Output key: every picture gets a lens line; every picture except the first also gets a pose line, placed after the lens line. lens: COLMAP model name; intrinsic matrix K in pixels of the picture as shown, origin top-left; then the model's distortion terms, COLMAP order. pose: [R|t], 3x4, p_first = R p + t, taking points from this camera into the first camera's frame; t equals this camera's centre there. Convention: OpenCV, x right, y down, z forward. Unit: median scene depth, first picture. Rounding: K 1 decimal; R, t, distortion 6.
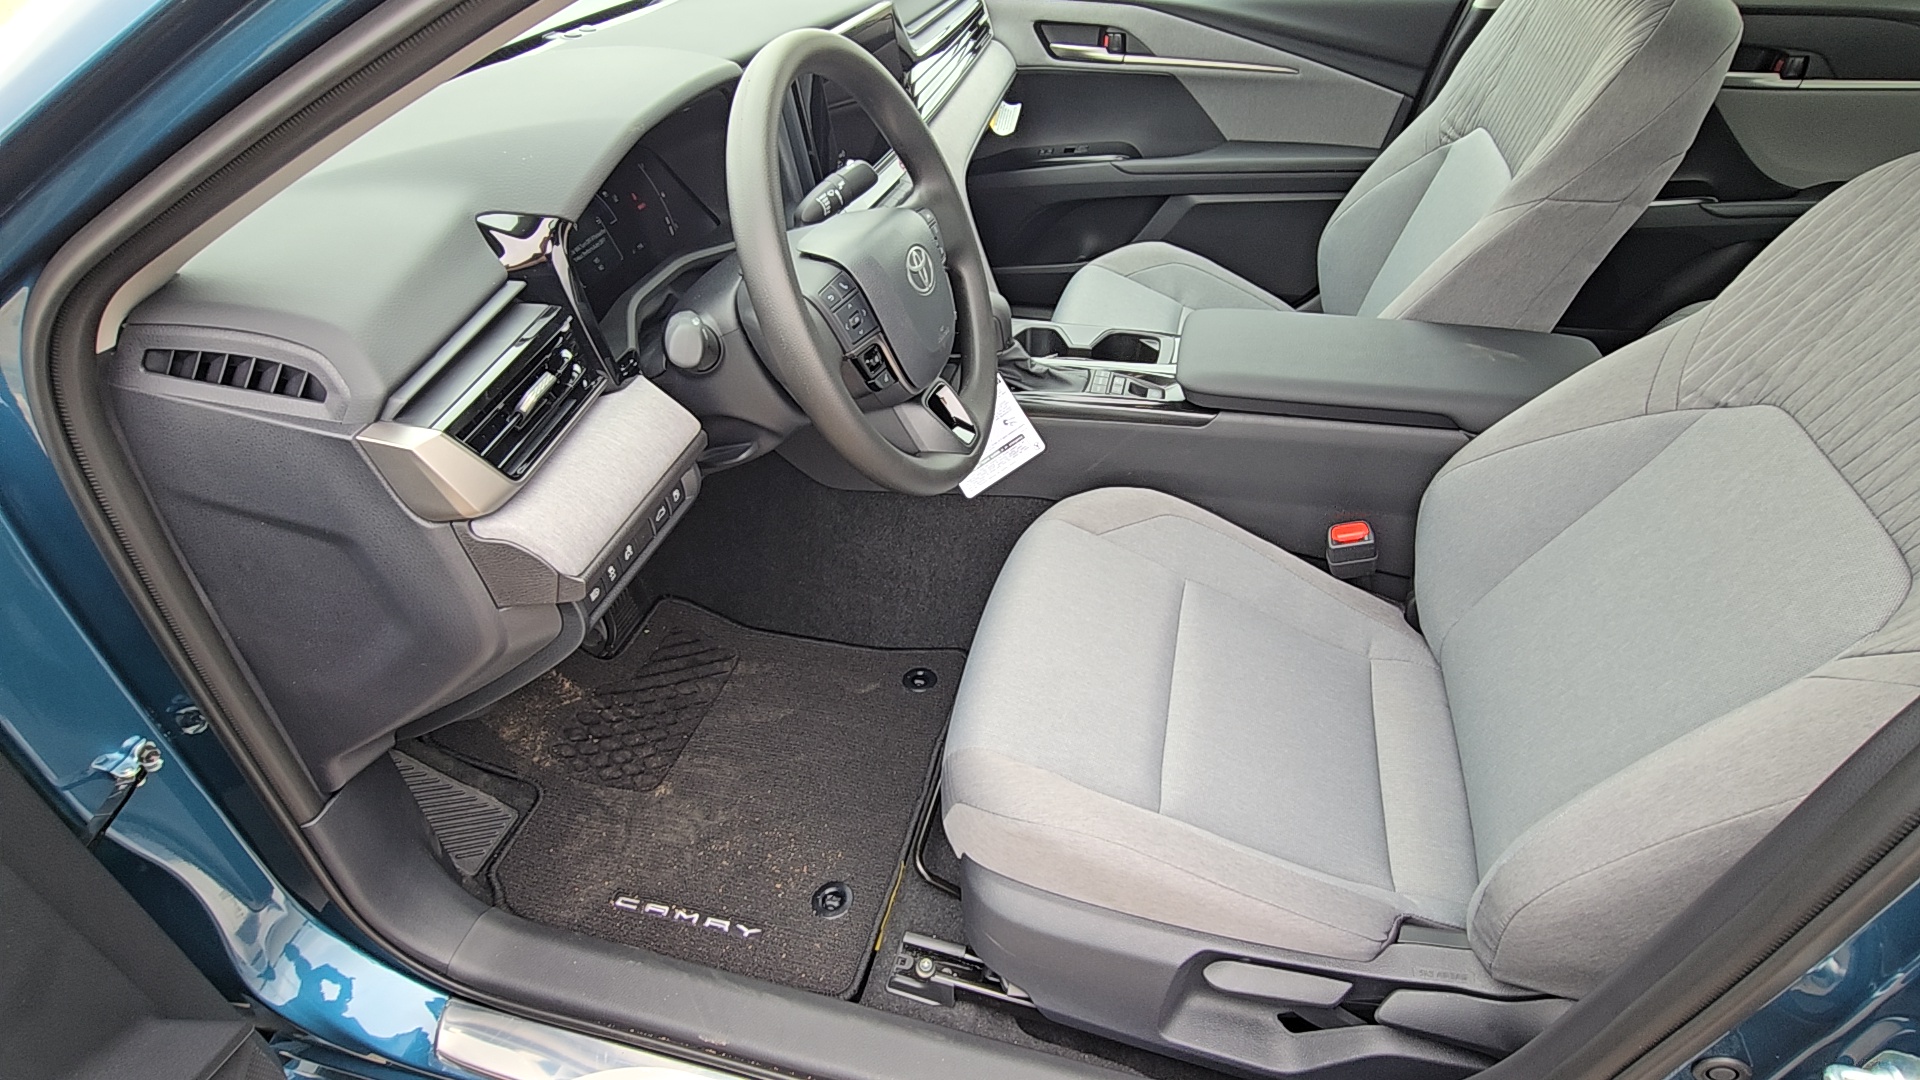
lens RADIAL K [[974.5, 0, 957.7], [0, 974.5, 544.4], [0, 0, 1]] dist [-0.003162, 0.006722]
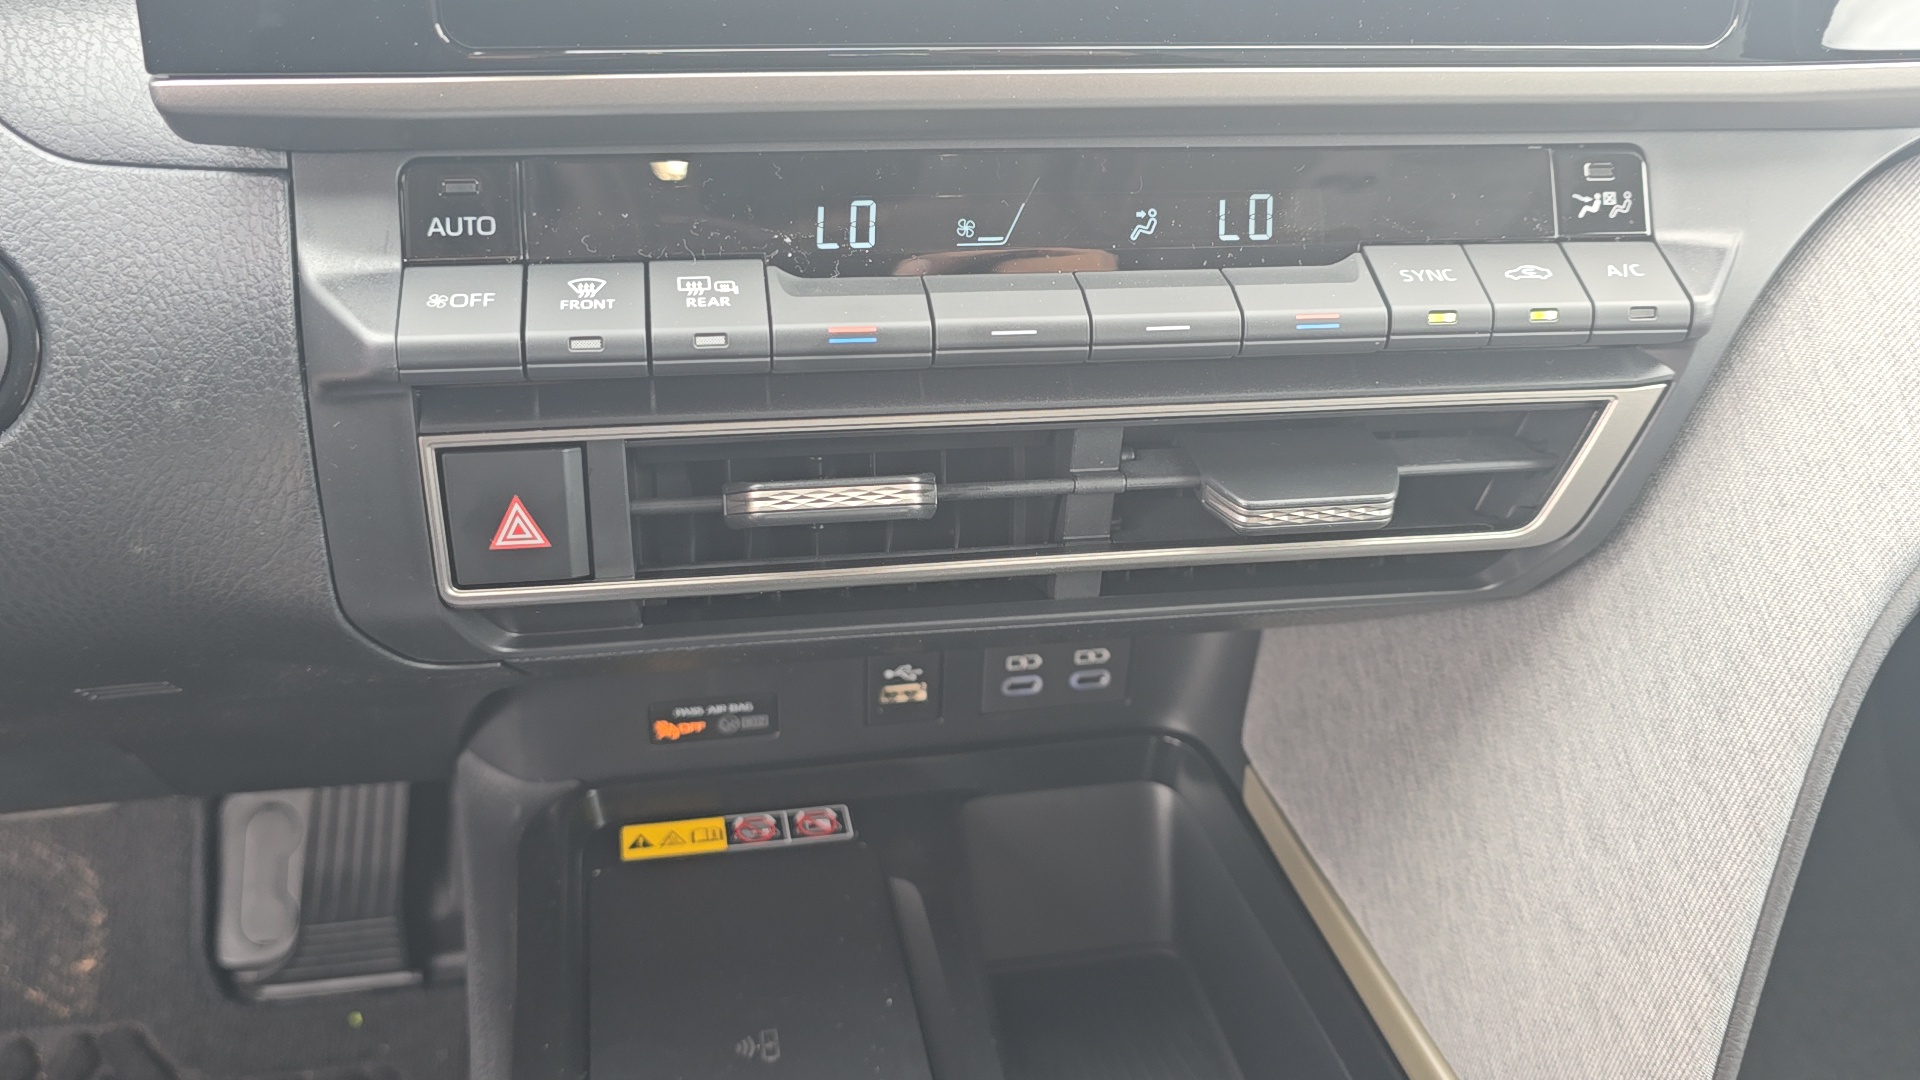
lens RADIAL K [[1667.4, 0, 988.7], [0, 1667.4, 554.7], [0, 0, 1]] dist [-0.006155, -0.001471]
pose [[0.429890, 0.555772, -0.711556, 0.140438], [-0.608681, 0.760475, 0.226244, -0.382624], [0.666860, 0.335850, 0.665208, 0.844052]]
